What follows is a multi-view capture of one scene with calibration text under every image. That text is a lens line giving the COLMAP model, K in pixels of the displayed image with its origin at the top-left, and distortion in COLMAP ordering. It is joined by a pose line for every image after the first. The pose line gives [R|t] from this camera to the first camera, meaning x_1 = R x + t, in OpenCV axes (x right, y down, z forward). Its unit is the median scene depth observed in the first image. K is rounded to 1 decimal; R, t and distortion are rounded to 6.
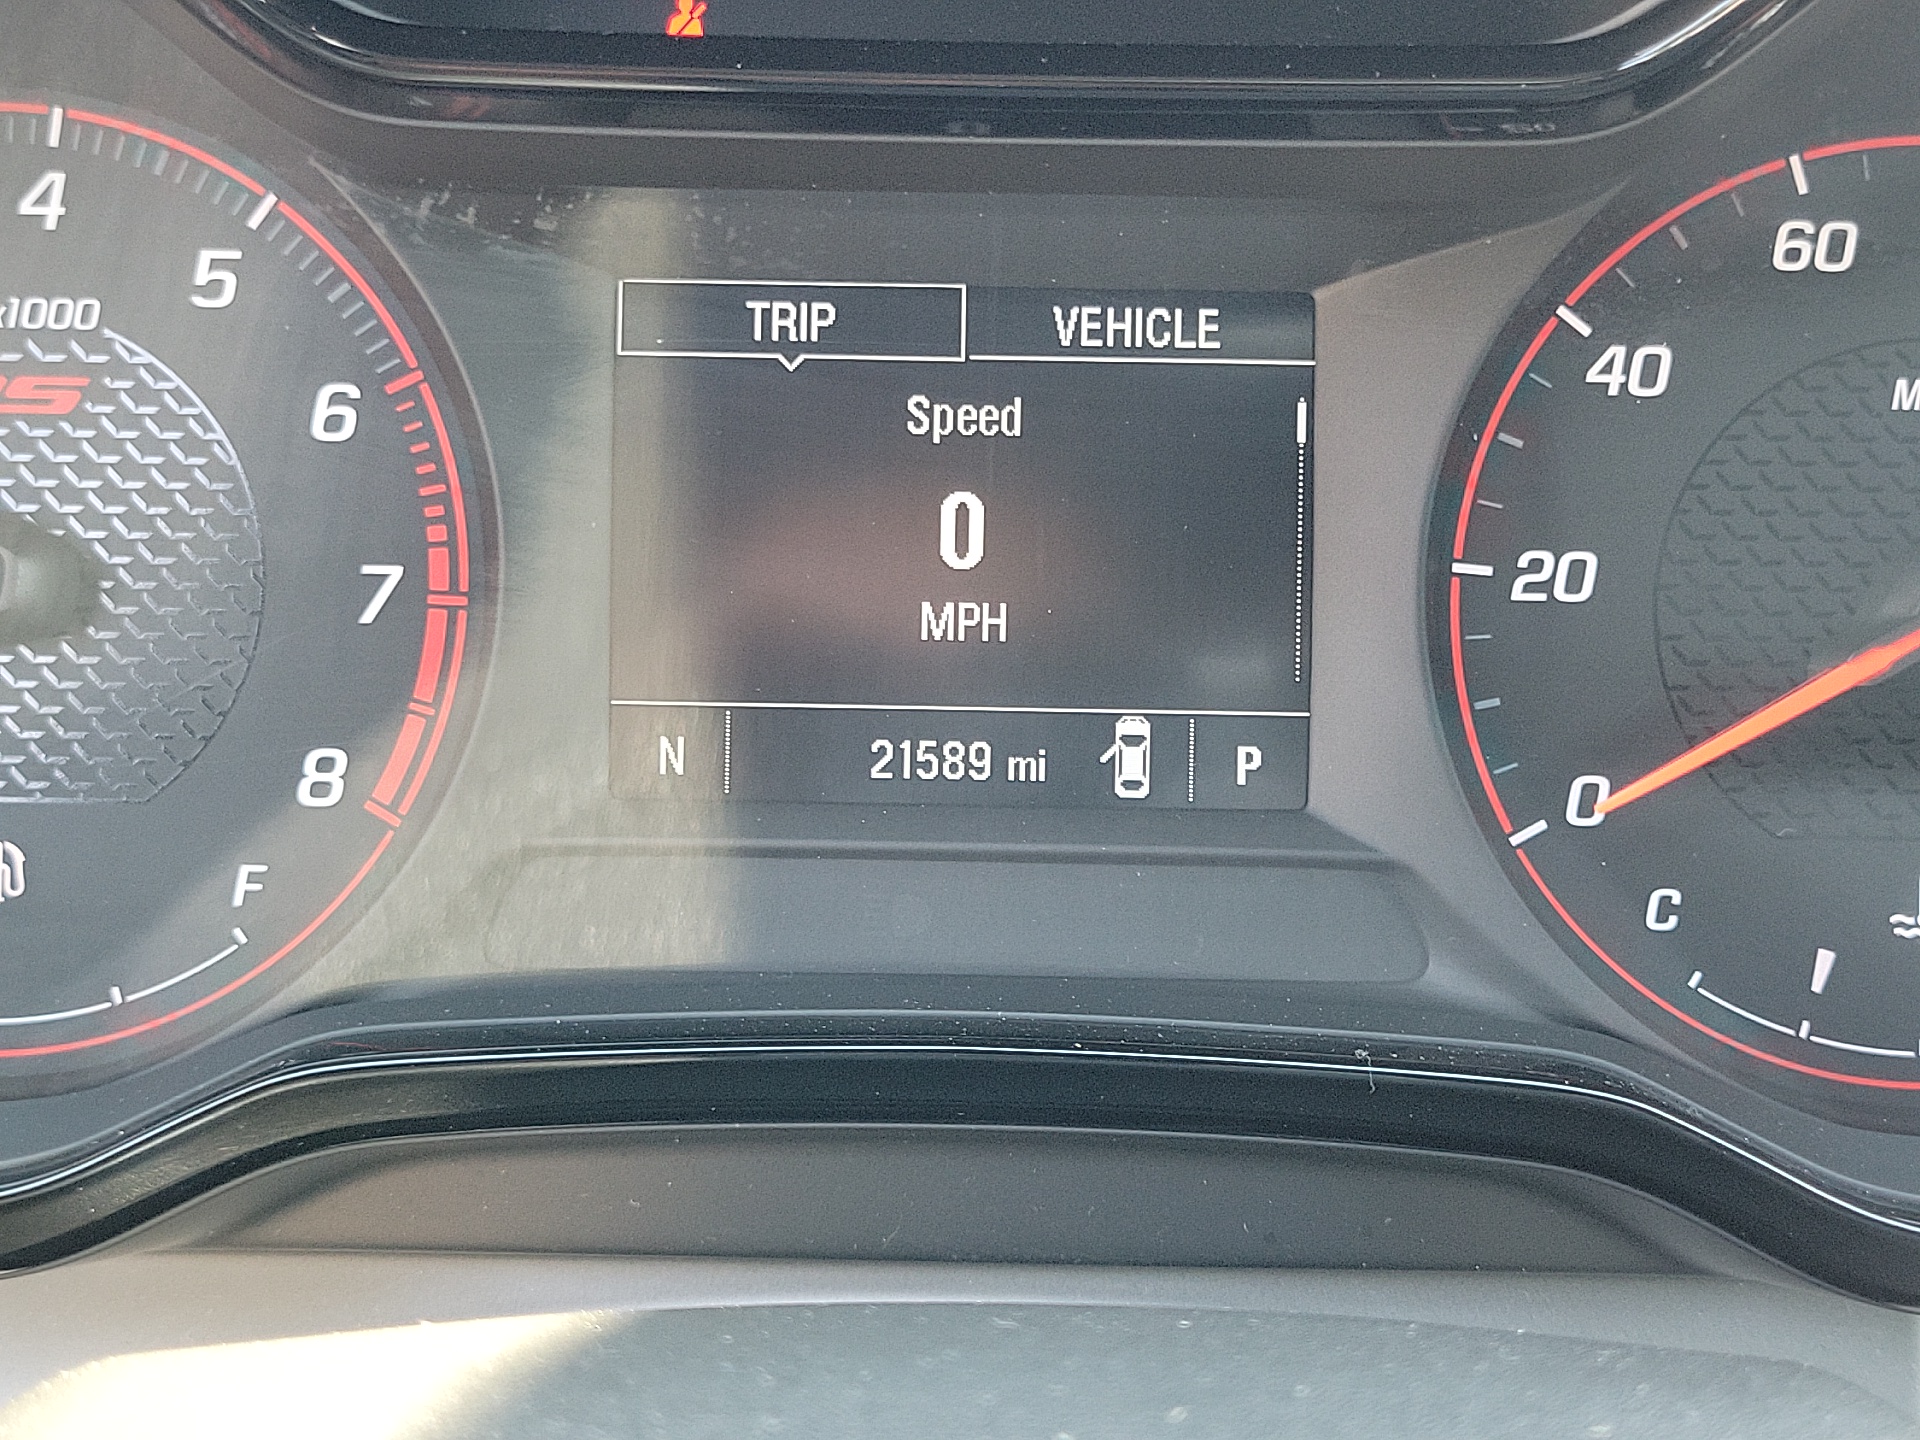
lens RADIAL K [[1438.5, 0, 966.4], [0, 1438.5, 735.7], [0, 0, 1]] dist [0.029531, -0.025660]
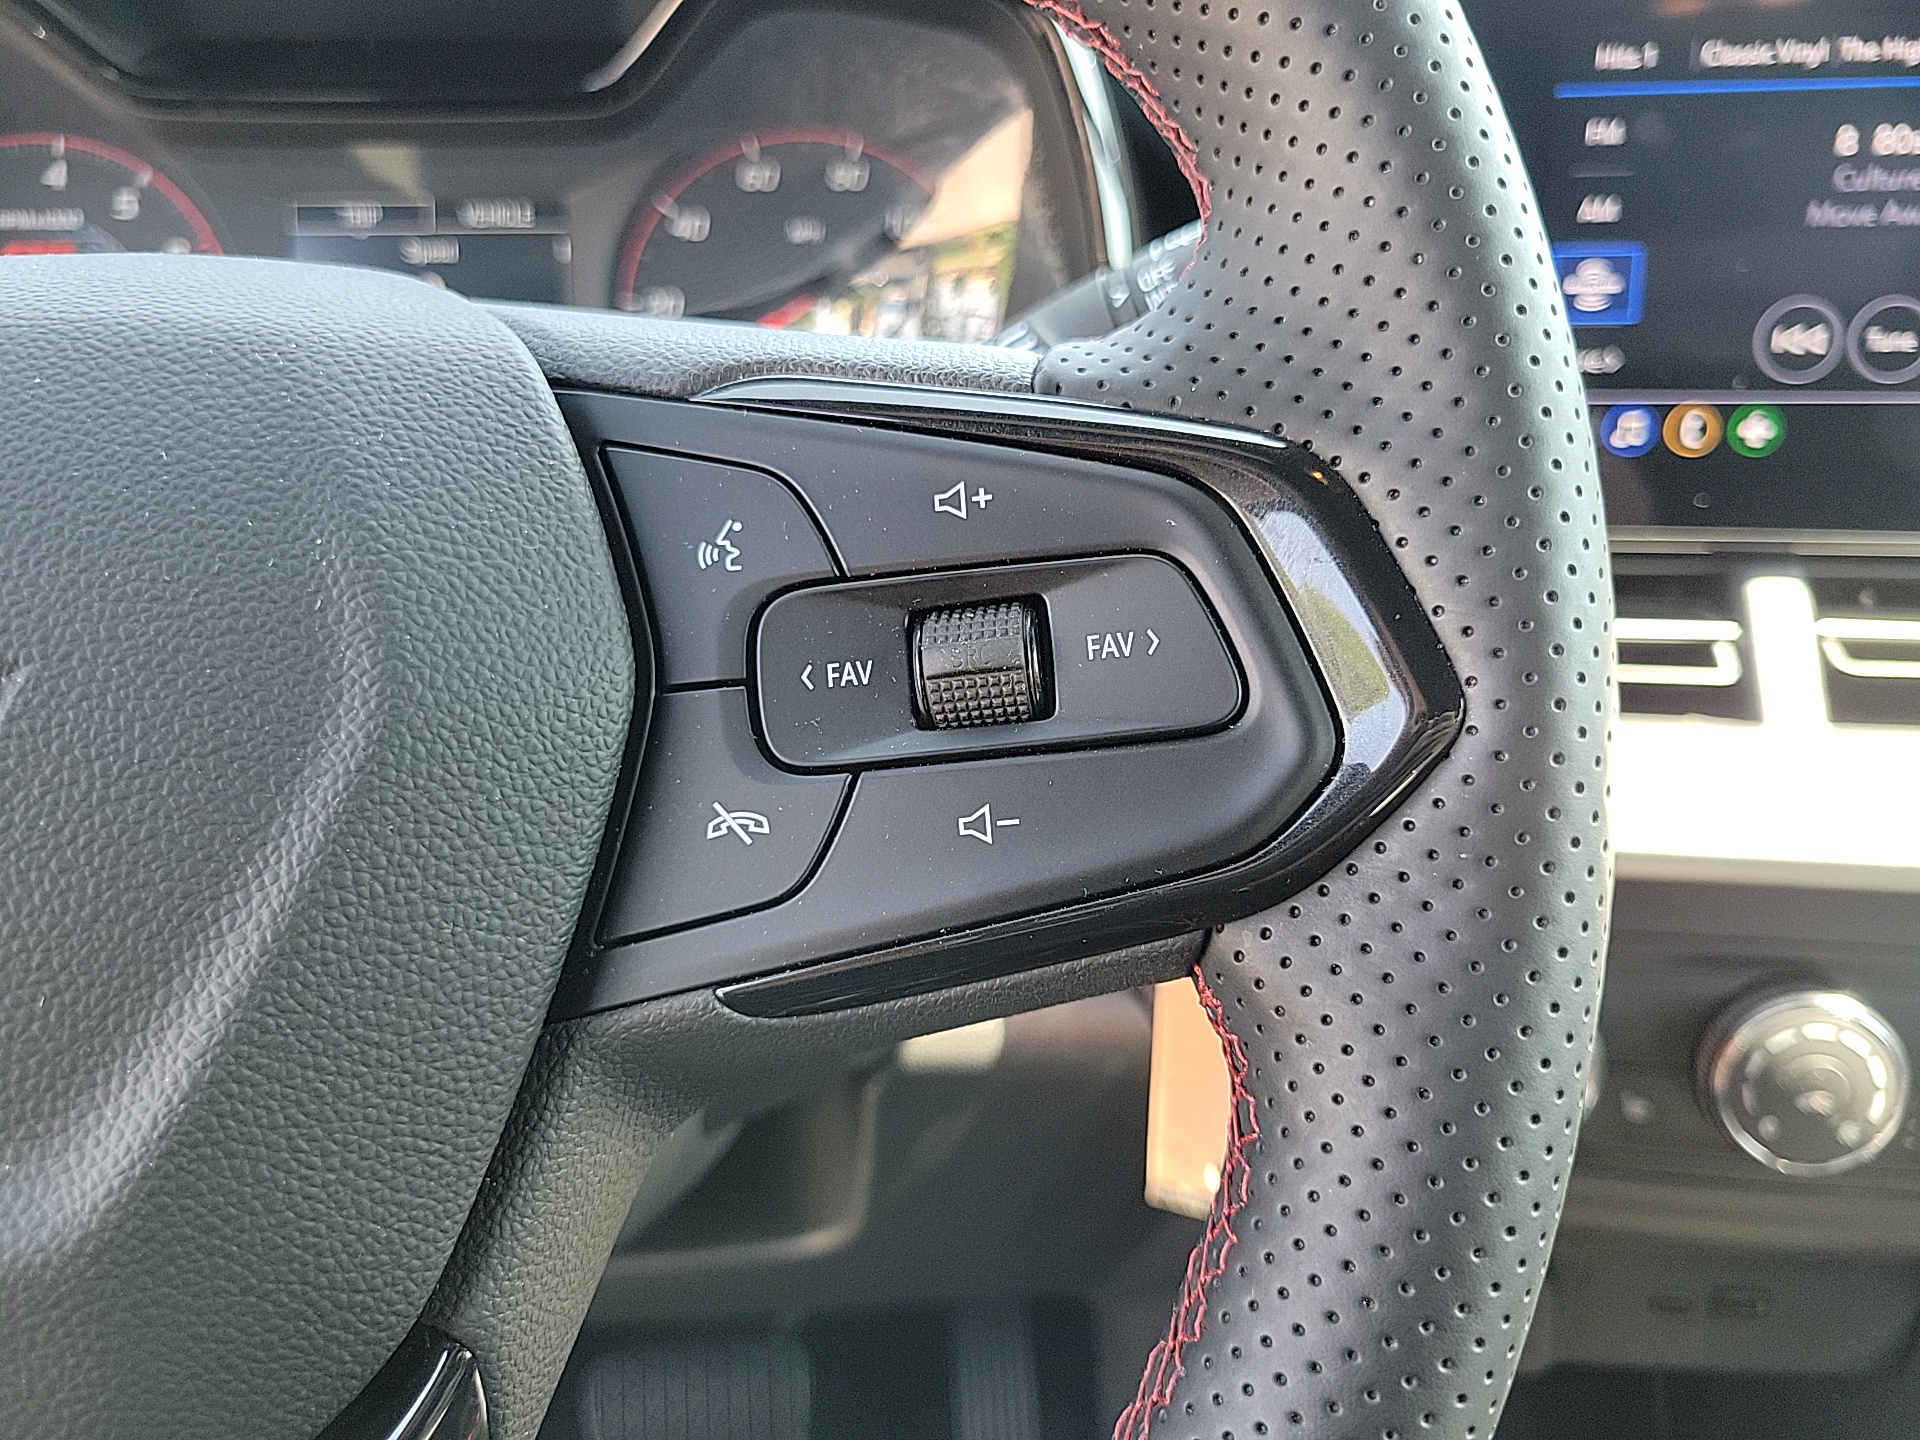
lens RADIAL K [[1438.5, 0, 965.2], [0, 1438.5, 723.2], [0, 0, 1]] dist [0.029531, -0.025660]
pose [[0.996655, -0.046567, 0.067160, 0.730578], [0.044118, 0.998322, 0.037506, 0.560922], [-0.068794, -0.034417, 0.997037, -1.666834]]
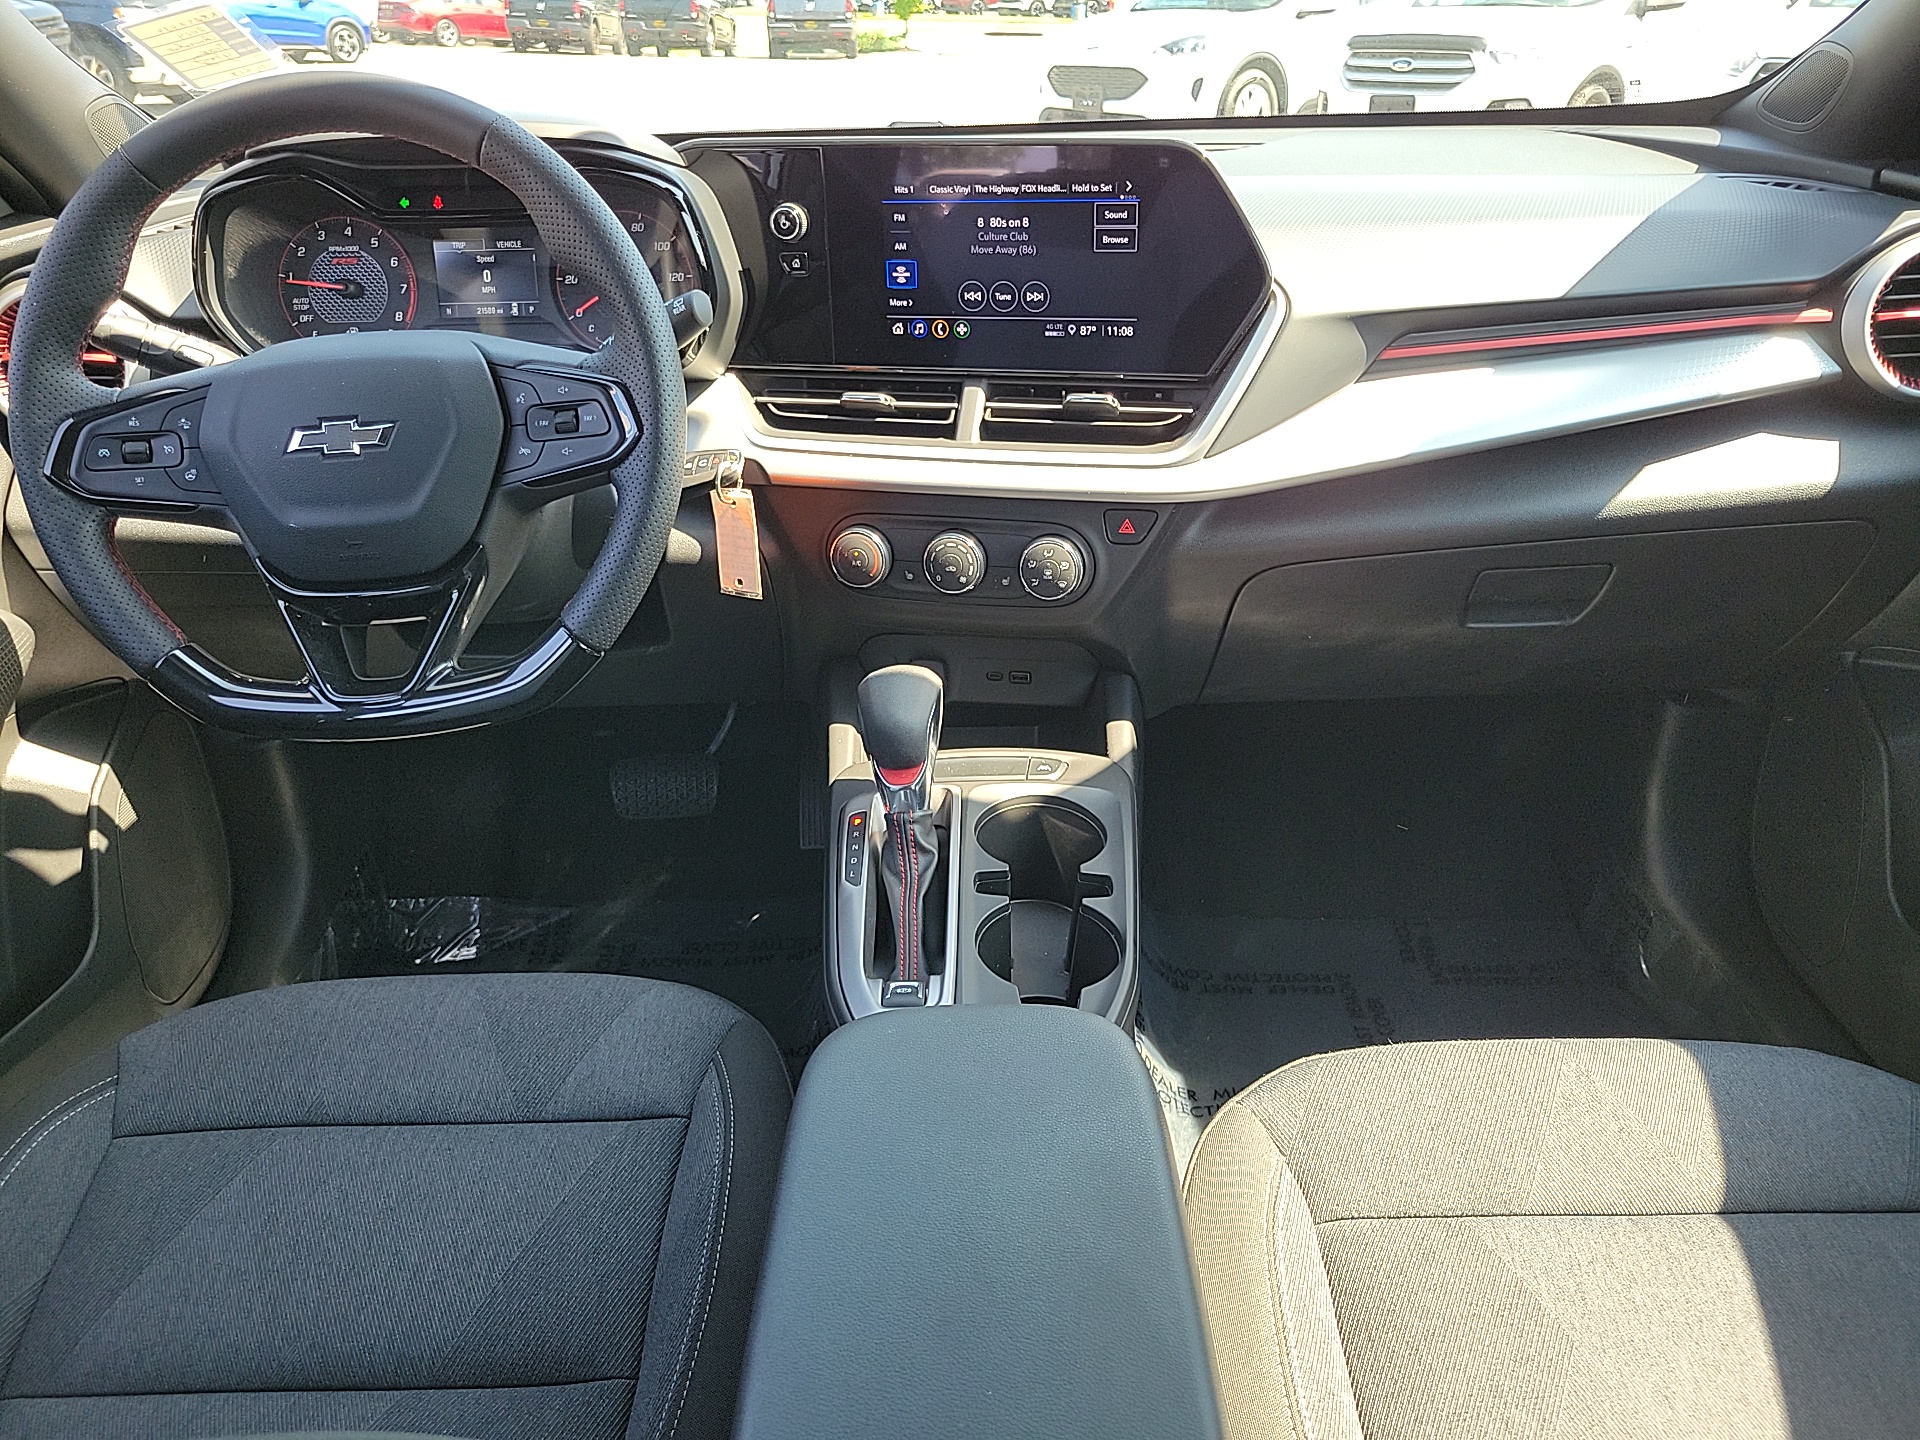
lens RADIAL K [[1438.5, 0, 995.1], [0, 1438.5, 731.7], [0, 0, 1]] dist [0.029531, -0.025660]
pose [[0.999018, -0.038751, -0.021500, 2.505021], [0.042519, 0.974895, 0.218568, 0.579074], [0.012491, -0.219267, 0.975585, -6.233643]]
